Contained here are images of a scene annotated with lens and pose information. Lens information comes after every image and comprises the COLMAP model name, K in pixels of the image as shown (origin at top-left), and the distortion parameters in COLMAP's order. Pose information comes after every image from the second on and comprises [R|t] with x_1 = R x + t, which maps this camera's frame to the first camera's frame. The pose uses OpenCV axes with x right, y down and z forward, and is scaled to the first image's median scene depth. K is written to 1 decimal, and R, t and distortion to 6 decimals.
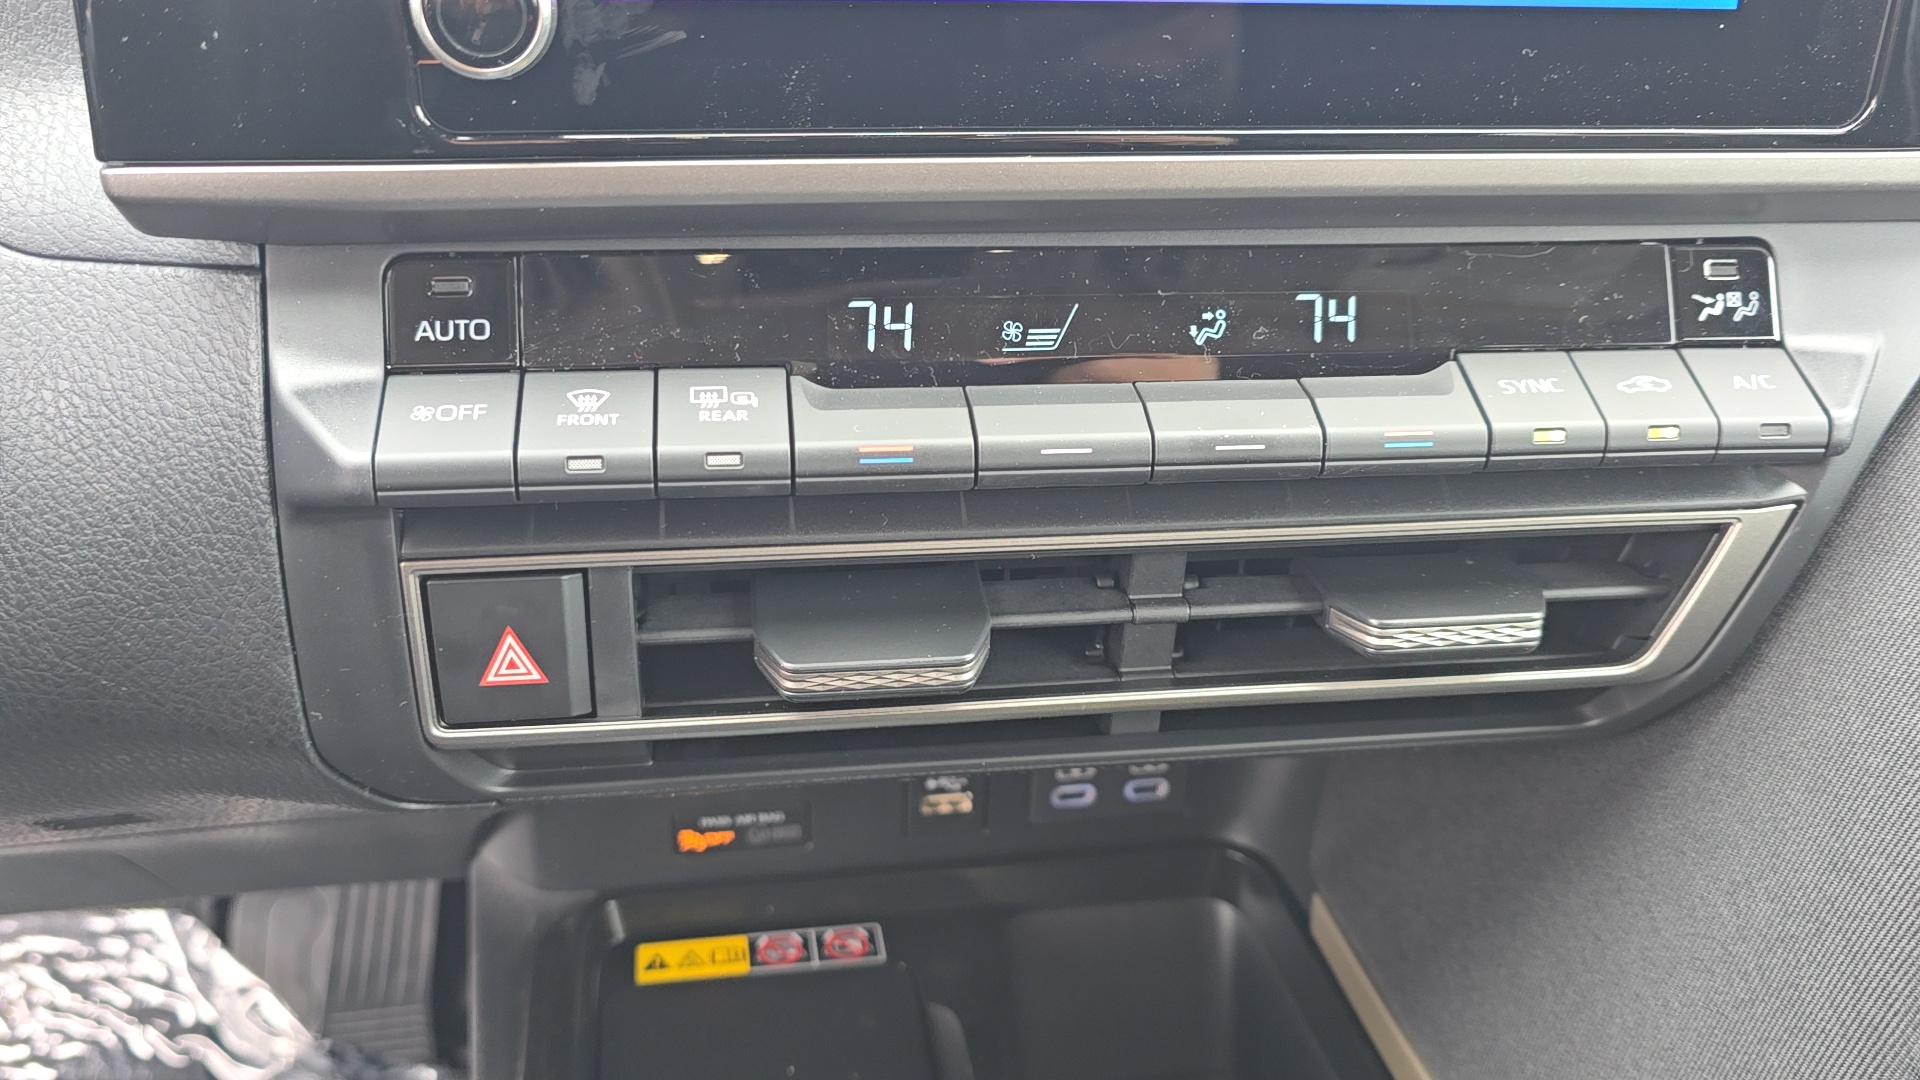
lens RADIAL K [[1628.4, 0, 940.9], [0, 1628.4, 548.2], [0, 0, 1]] dist [0.011009, -0.016004]
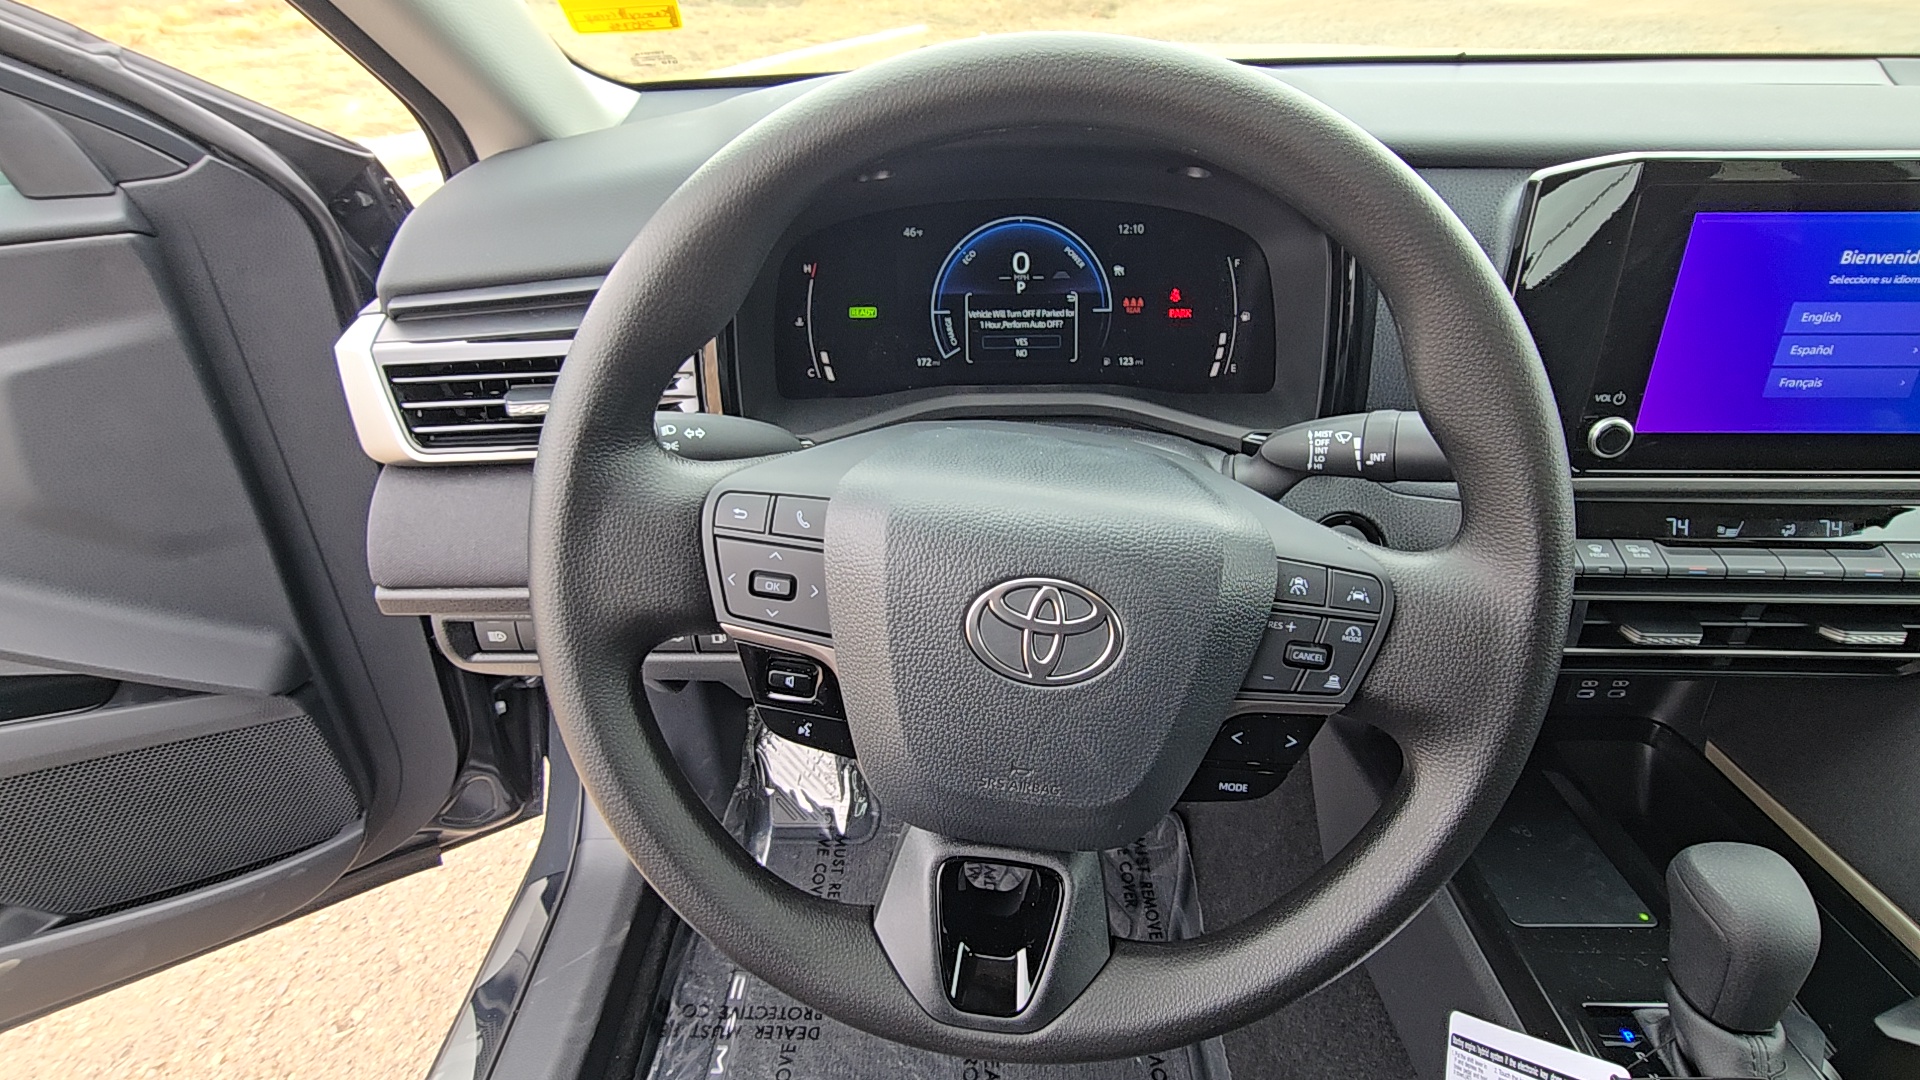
lens RADIAL K [[984.9, 0, 947.2], [0, 984.9, 532.8], [0, 0, 1]] dist [-0.003210, 0.004214]
pose [[0.983639, 0.047228, -0.173851, -1.021597], [-0.052262, 0.998333, -0.024485, -0.005874], [0.172405, 0.033171, 0.984468, -1.030125]]
